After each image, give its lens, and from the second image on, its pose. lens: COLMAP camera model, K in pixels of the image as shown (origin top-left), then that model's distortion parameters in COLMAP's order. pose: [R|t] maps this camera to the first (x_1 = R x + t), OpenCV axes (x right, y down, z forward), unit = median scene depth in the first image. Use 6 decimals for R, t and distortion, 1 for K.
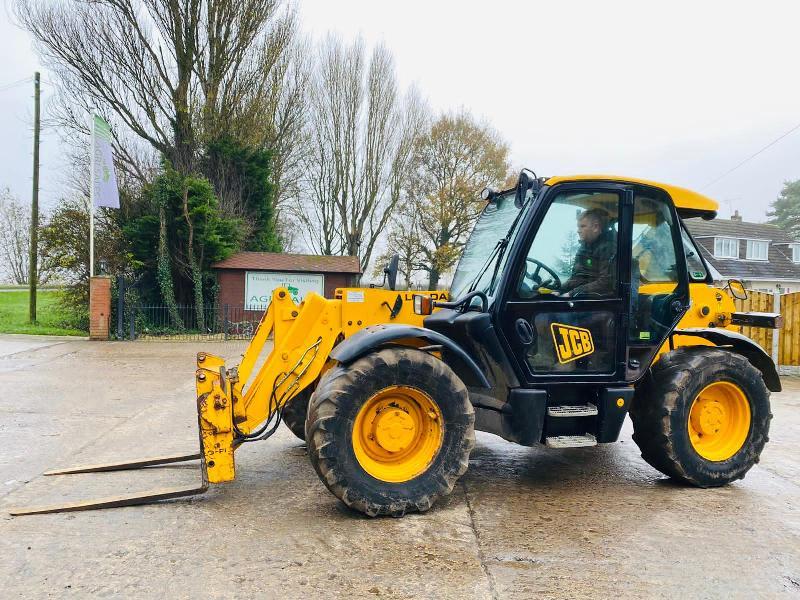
lens RADIAL K [[606.4, 0, 403.3], [0, 606.4, 296.8], [0, 0, 1]] dist [0.043664, -0.049337]
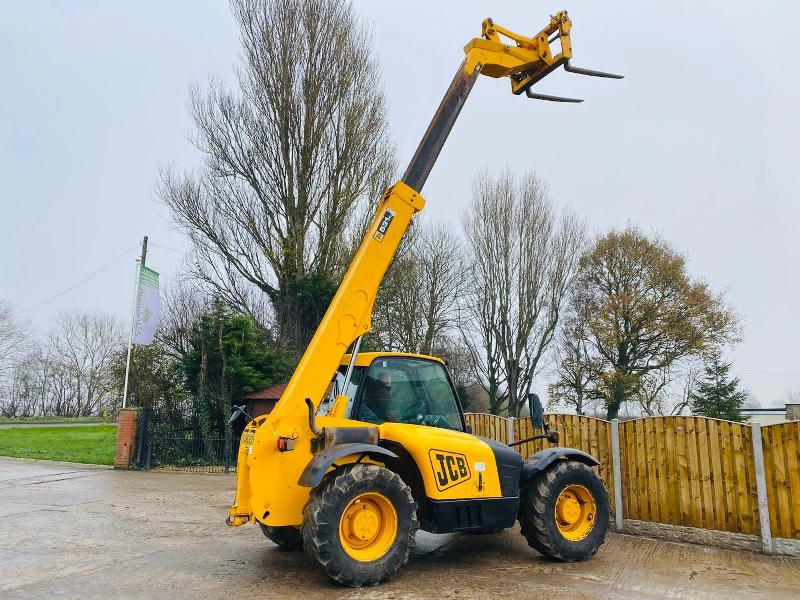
lens RADIAL K [[606.4, 0, 403.3], [0, 606.4, 296.8], [0, 0, 1]] dist [0.043664, -0.049337]
pose [[0.926876, -0.076683, -0.367452, 0.320787], [-0.002900, 0.977419, -0.211292, 0.000363], [0.375357, 0.196907, 0.905723, 0.134477]]
